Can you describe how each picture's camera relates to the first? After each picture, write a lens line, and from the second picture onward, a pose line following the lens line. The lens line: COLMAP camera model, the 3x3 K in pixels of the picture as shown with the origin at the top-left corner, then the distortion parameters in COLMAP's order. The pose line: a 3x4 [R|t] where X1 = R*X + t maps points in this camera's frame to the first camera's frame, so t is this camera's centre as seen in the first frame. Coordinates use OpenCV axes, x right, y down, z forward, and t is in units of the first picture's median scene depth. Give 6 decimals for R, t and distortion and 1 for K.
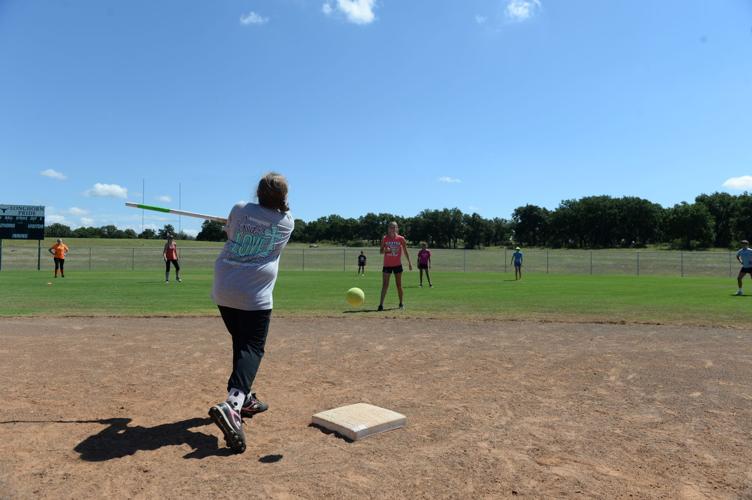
lens RADIAL K [[510.6, 0, 376.4], [0, 510.6, 241.4], [0, 0, 1]] dist [-0.048304, -0.000684]
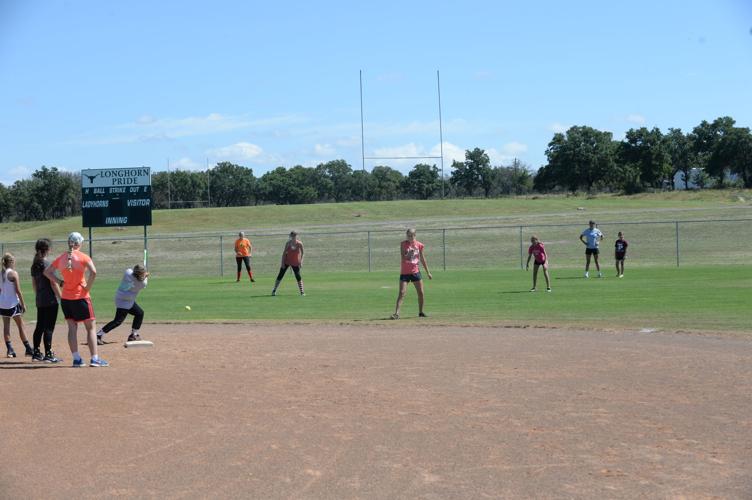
lens RADIAL K [[1484.0, 0, 376.0], [0, 1484.0, 250.0], [0, 0, 1]] dist [-0.355703, -0.051225]
pose [[0.886880, -0.025928, -0.461271, 0.164386], [0.049468, 0.998013, 0.039013, -0.013216], [0.459343, -0.057418, 0.886401, -0.184671]]
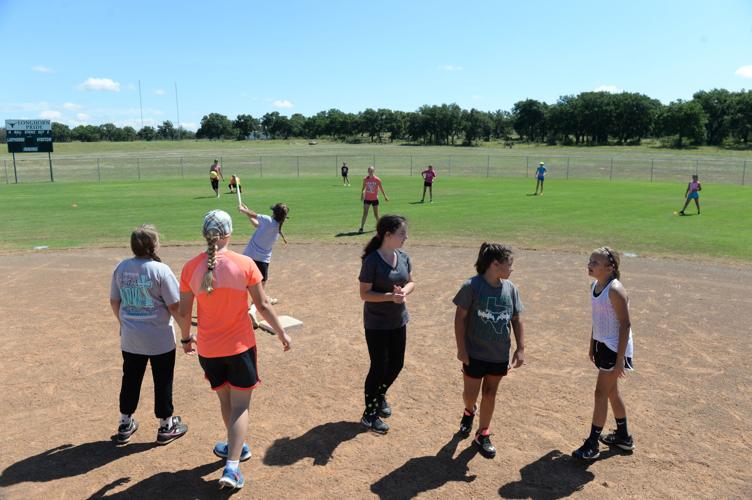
lens RADIAL K [[510.6, 0, 376.4], [0, 510.6, 241.4], [0, 0, 1]] dist [-0.048304, -0.000684]
pose [[0.999929, -0.008677, -0.008126, 0.013700], [0.010181, 0.977972, 0.208489, -0.014954], [0.006138, -0.208557, 0.977991, -0.035210]]
